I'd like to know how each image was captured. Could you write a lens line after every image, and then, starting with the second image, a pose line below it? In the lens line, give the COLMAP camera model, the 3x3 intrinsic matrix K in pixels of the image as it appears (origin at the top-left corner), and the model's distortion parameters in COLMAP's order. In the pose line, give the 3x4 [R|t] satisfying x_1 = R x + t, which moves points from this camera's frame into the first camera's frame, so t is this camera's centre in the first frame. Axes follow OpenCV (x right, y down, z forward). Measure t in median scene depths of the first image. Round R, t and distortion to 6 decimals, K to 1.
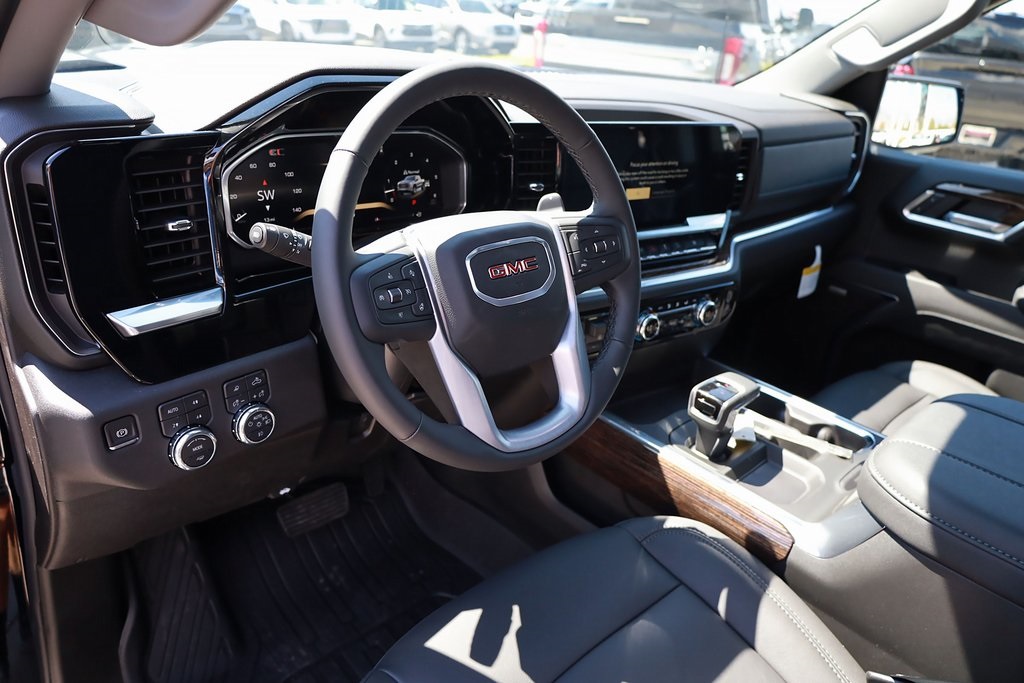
lens RADIAL K [[691.0, 0, 505.7], [0, 691.0, 357.8], [0, 0, 1]] dist [-0.024833, -0.003522]
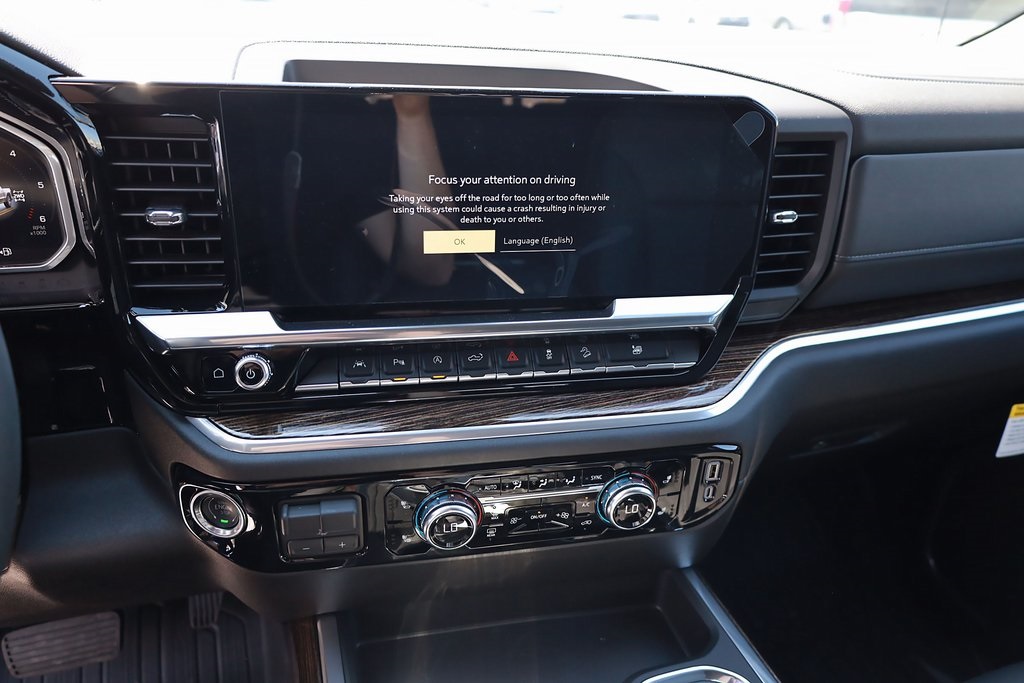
lens RADIAL K [[669.7, 0, 512.7], [0, 669.7, 328.7], [0, 0, 1]] dist [-0.011322, -0.002525]
pose [[0.918024, 0.133873, -0.373244, 0.452808], [-0.146648, 0.989171, -0.005902, -0.206965], [0.368412, 0.060154, 0.927715, 0.678193]]
